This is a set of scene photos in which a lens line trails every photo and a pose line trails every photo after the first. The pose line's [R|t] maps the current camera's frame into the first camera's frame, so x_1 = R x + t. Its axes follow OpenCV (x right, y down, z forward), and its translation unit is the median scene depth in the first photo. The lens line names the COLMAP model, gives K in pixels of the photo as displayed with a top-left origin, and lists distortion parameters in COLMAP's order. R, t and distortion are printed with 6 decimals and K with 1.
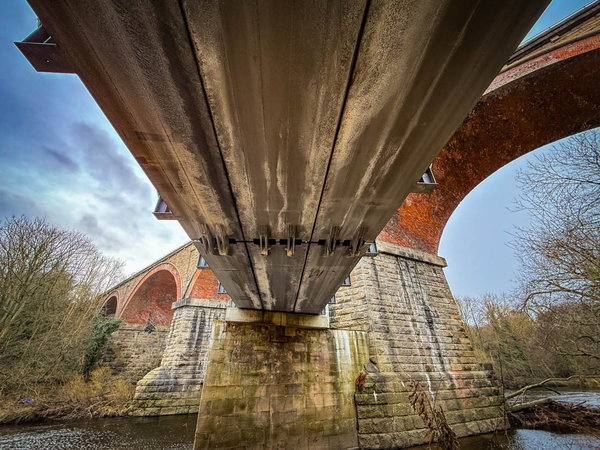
lens RADIAL K [[240.3, 0, 300.0], [0, 240.3, 225.0], [0, 0, 1]] dist [-0.000654, 0.000044]
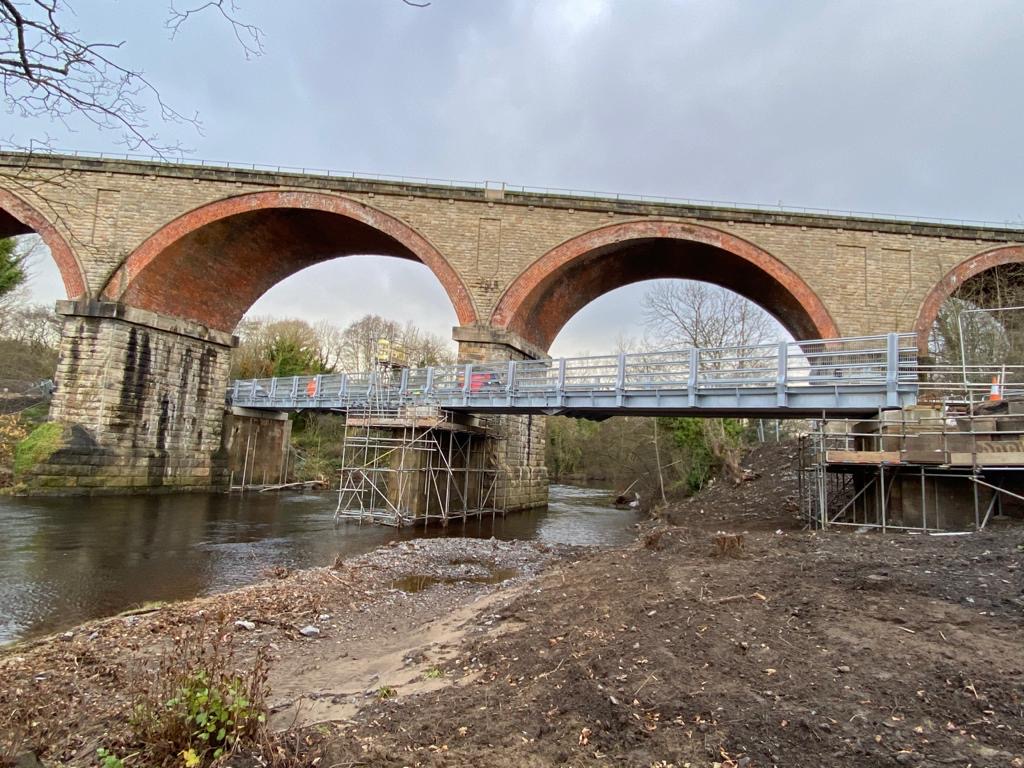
lens RADIAL K [[568.5, 0, 512.0], [0, 568.5, 384.0], [0, 0, 1]] dist [-0.003073, -0.001373]
pose [[0.727734, 0.148119, 0.669674, -1.268013], [-0.418272, 0.869659, 0.262184, -0.377219], [-0.543554, -0.470907, 0.694835, -0.605713]]
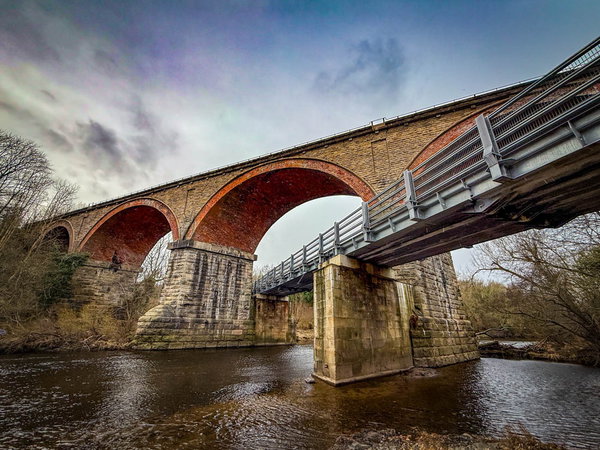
lens RADIAL K [[246.0, 0, 300.0], [0, 246.0, 225.0], [0, 0, 1]] dist [-0.001515, -0.000089]
pose [[0.961996, 0.135539, 0.237049, -0.582261], [-0.173550, 0.973708, 0.147559, 0.059944], [-0.210817, -0.183091, 0.960226, -0.016097]]
